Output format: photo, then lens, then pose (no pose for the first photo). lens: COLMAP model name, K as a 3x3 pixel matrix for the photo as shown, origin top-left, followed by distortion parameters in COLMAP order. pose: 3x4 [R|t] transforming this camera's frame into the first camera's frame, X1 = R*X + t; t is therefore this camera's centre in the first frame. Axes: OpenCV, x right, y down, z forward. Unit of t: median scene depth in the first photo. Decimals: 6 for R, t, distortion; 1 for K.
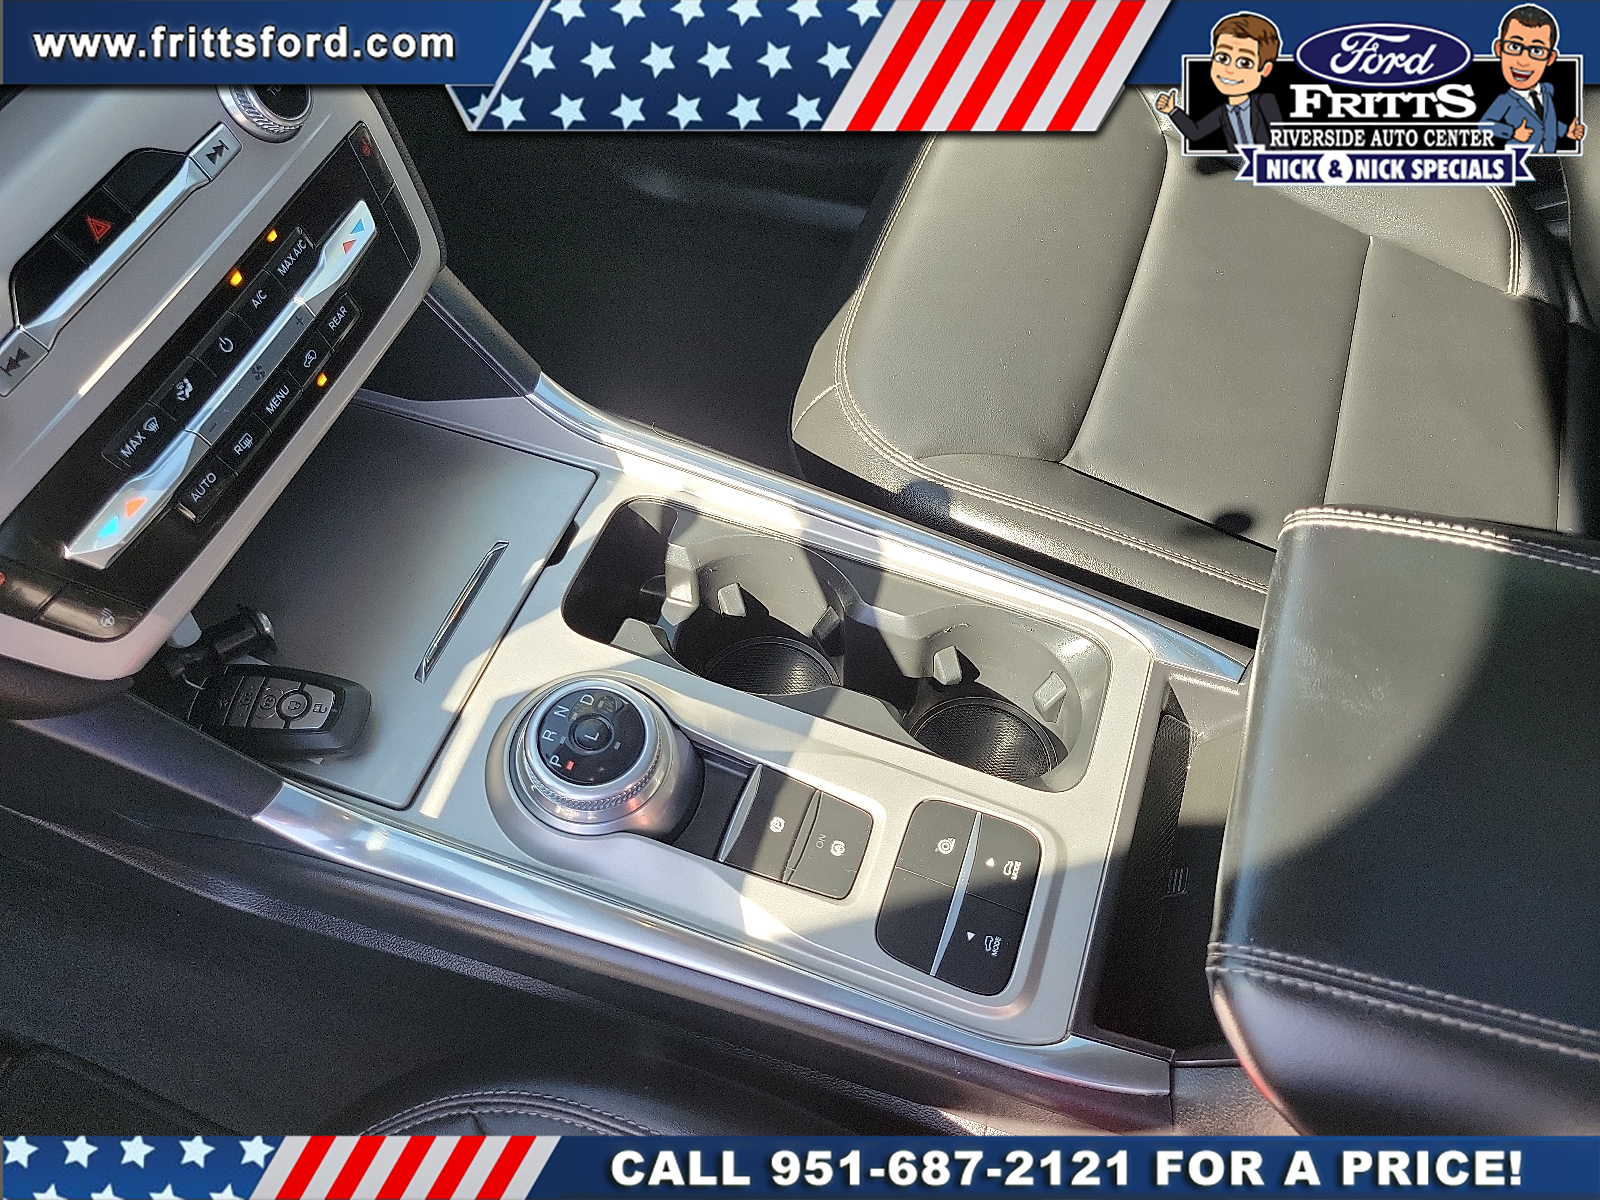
lens RADIAL K [[1220.3, 0, 730.3], [0, 1220.3, 602.0], [0, 0, 1]] dist [0.070974, -0.001548]
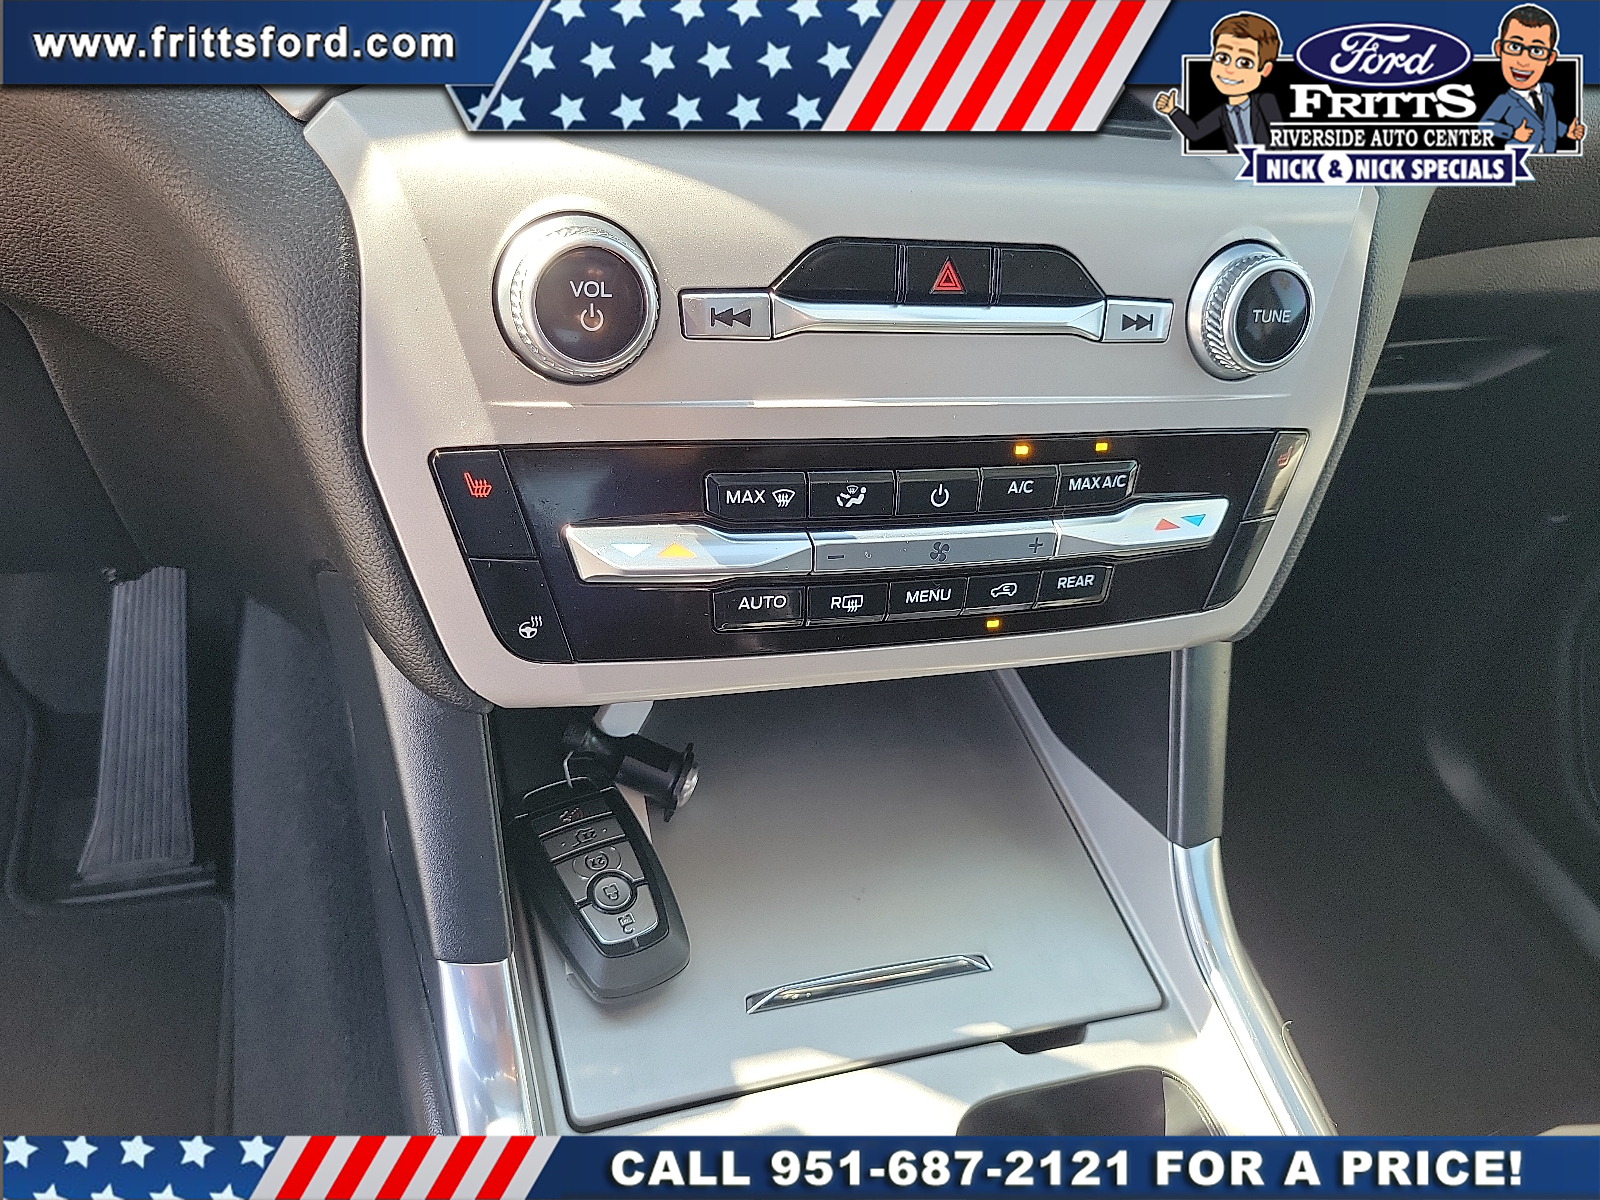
lens RADIAL K [[1191.8, 0, 737.5], [0, 1191.8, 602.1], [0, 0, 1]] dist [-0.022121, 0.001364]
pose [[0.581175, 0.670091, -0.461751, -0.114123], [-0.769433, 0.637232, -0.043687, -0.048466], [0.264968, 0.380676, 0.885933, 0.367439]]
